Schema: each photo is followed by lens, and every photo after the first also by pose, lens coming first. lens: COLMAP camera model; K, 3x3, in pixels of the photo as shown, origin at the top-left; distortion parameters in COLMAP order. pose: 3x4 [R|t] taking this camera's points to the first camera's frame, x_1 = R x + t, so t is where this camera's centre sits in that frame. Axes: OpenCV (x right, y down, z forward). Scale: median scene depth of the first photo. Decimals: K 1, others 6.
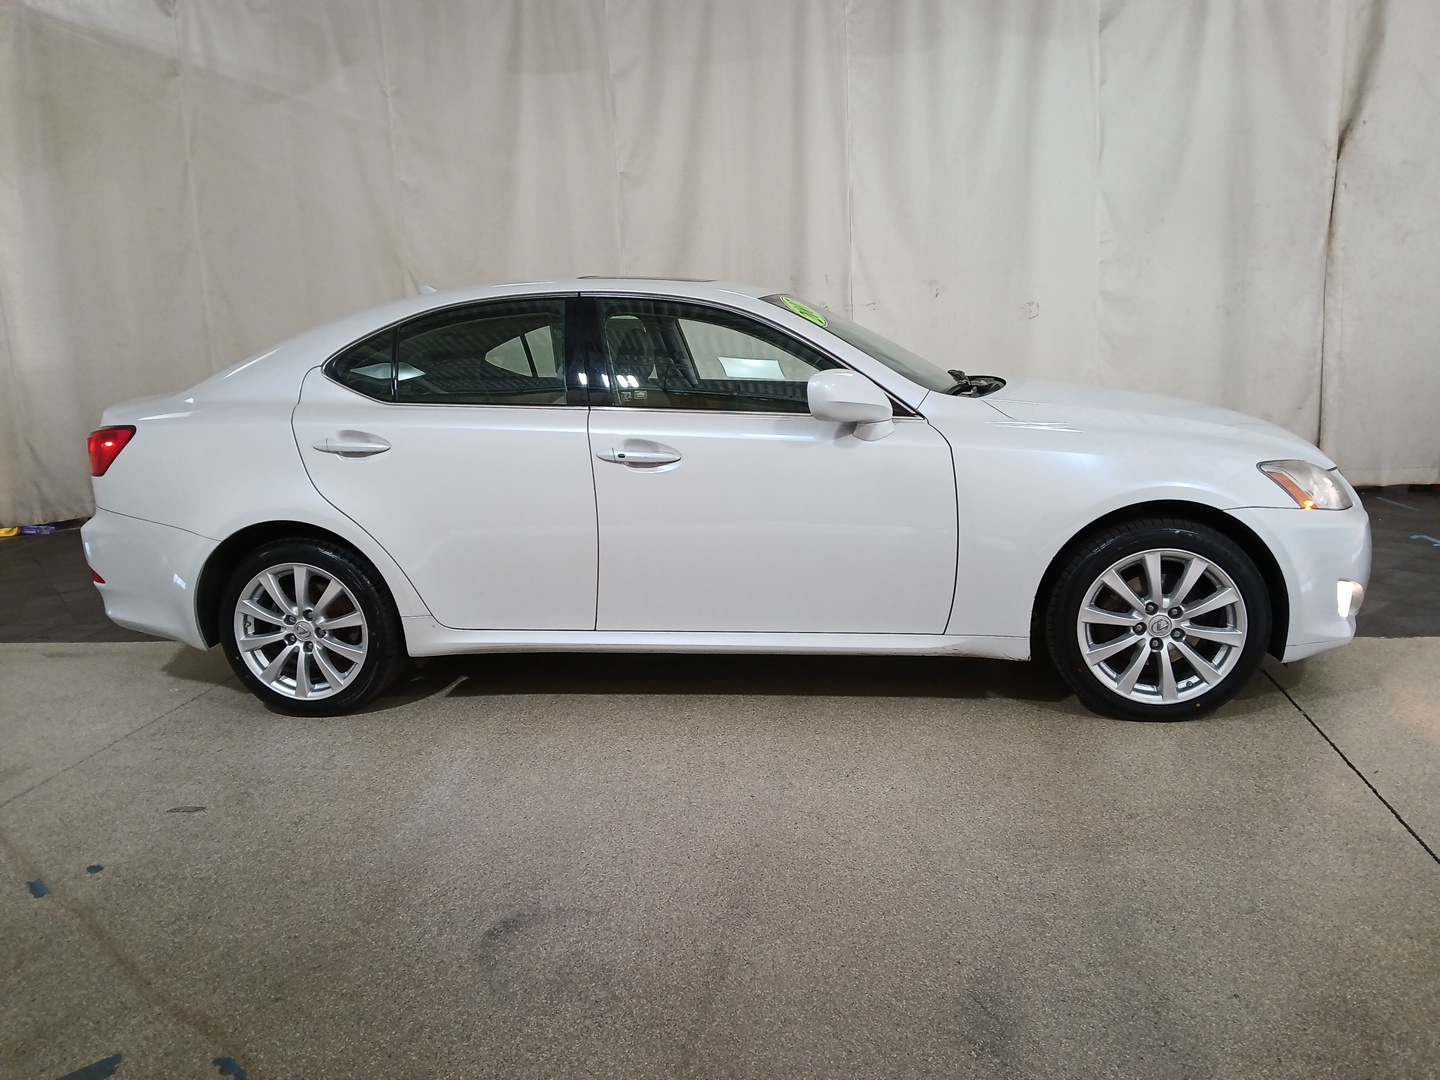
lens RADIAL K [[1112.2, 0, 720.0], [0, 1112.2, 540.0], [0, 0, 1]] dist [0.084621, -0.137689]
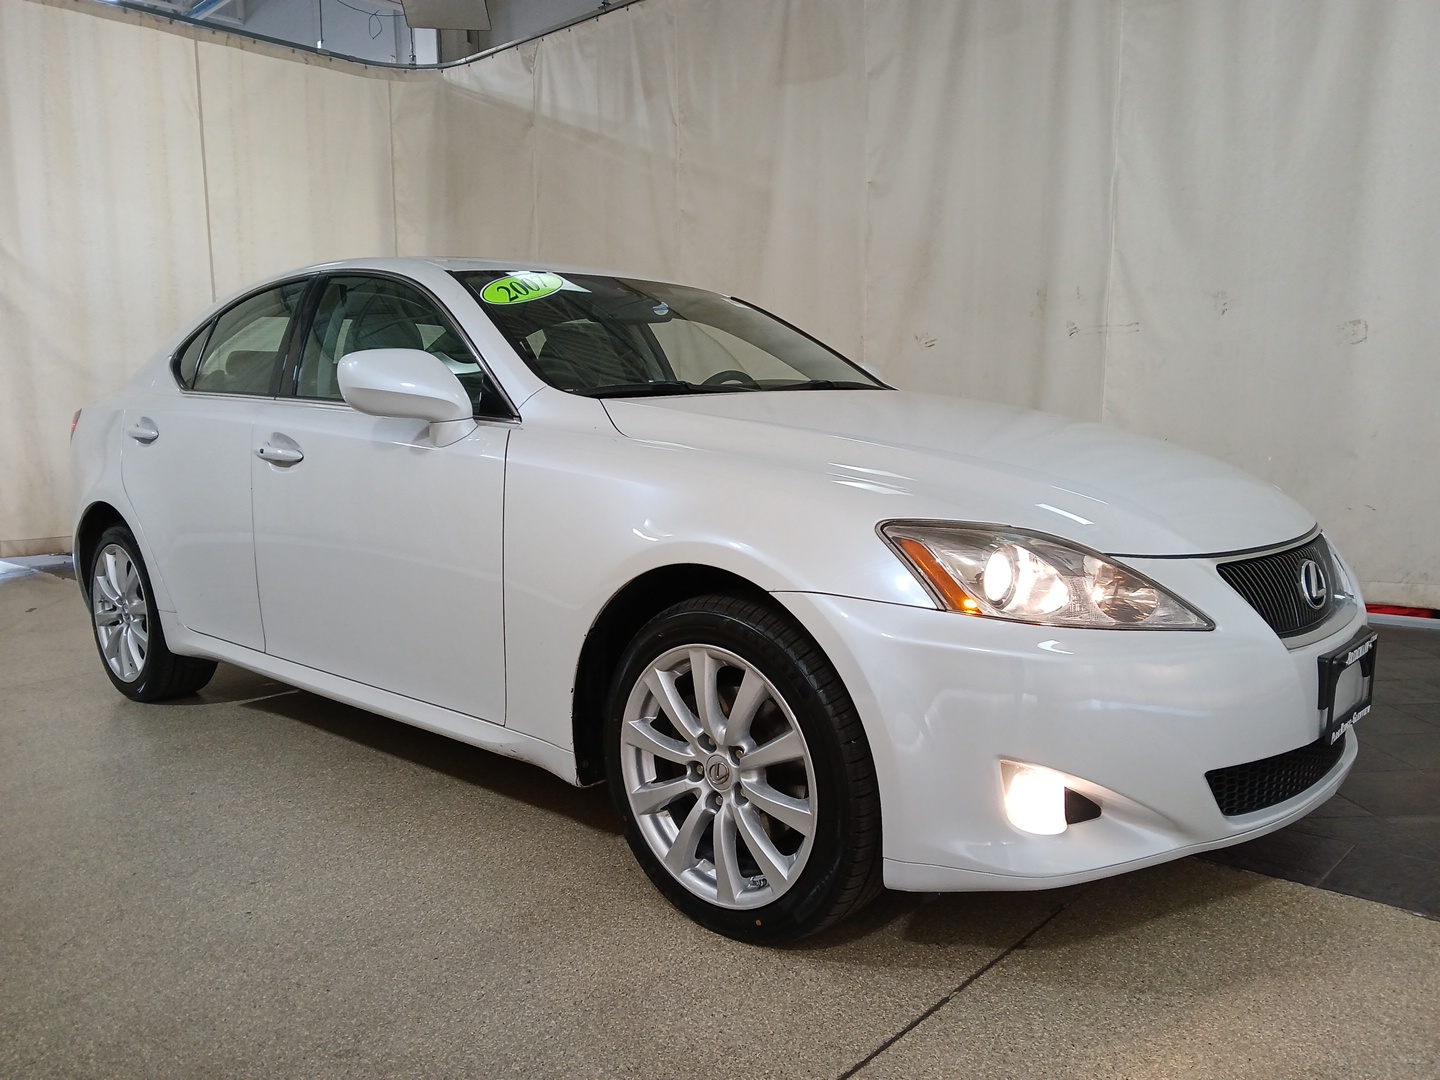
lens RADIAL K [[1112.2, 0, 720.0], [0, 1112.2, 540.0], [0, 0, 1]] dist [0.084621, -0.137689]
pose [[0.843943, 0.096575, -0.527668, 0.320848], [-0.124866, 0.992008, -0.018149, -0.017407], [0.521698, 0.081205, 0.849257, 0.219785]]
